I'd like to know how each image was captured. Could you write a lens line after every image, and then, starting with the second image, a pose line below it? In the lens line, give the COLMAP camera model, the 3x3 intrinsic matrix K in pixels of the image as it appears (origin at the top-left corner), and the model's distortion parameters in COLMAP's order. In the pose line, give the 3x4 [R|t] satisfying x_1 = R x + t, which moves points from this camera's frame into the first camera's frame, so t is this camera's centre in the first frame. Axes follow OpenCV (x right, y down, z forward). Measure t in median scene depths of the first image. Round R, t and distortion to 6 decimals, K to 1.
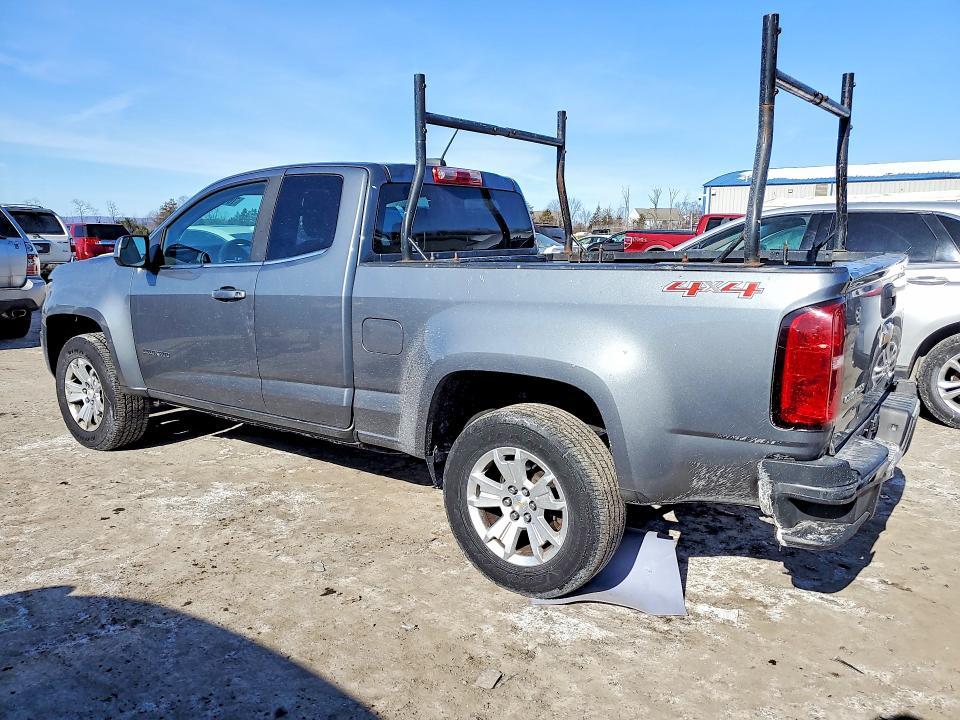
lens RADIAL K [[742.0, 0, 483.6], [0, 742.0, 359.0], [0, 0, 1]] dist [0.011905, 0.008759]
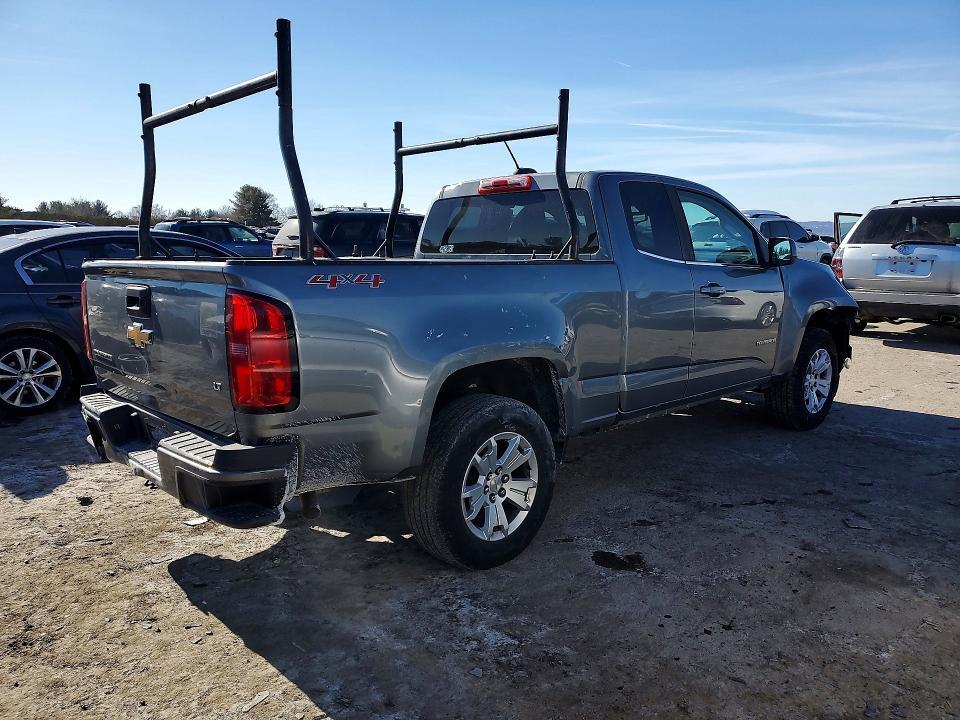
lens RADIAL K [[742.0, 0, 470.0], [0, 742.0, 364.5], [0, 0, 1]] dist [0.011905, 0.008759]
pose [[-0.186052, 0.156883, -0.969934, 1.279190], [-0.163320, 0.968499, 0.187979, -0.226103], [0.968871, 0.193384, -0.154569, 1.408422]]
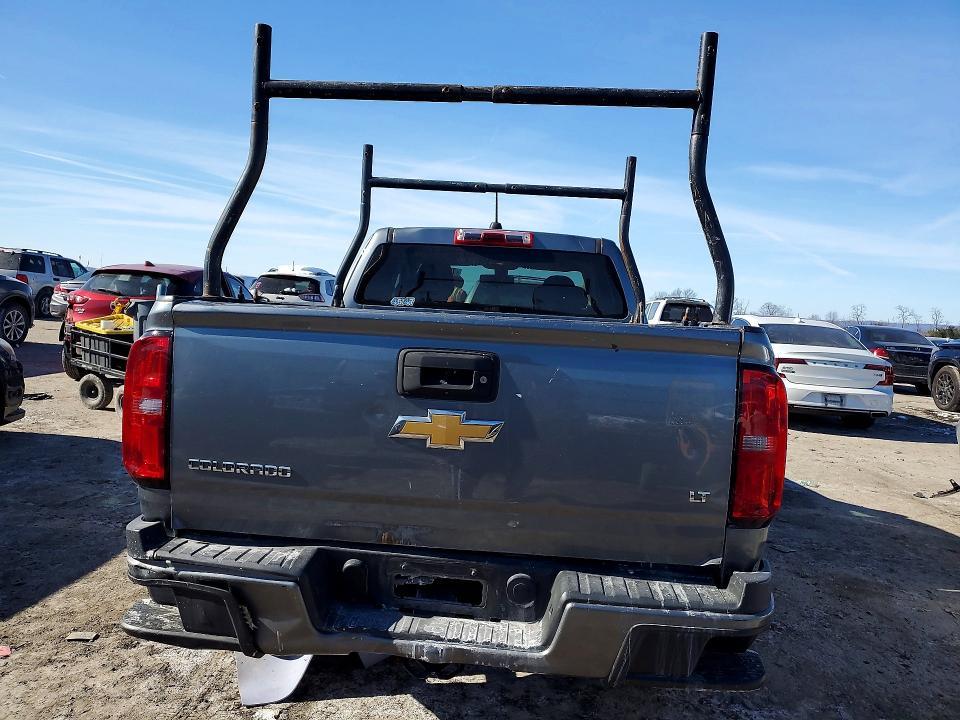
lens RADIAL K [[742.0, 0, 477.2], [0, 742.0, 359.5], [0, 0, 1]] dist [0.011905, 0.008759]
pose [[0.527744, 0.086821, -0.844954, 0.955205], [-0.202989, 0.978830, -0.026206, -0.070517], [0.824792, 0.185346, 0.534196, 0.589645]]
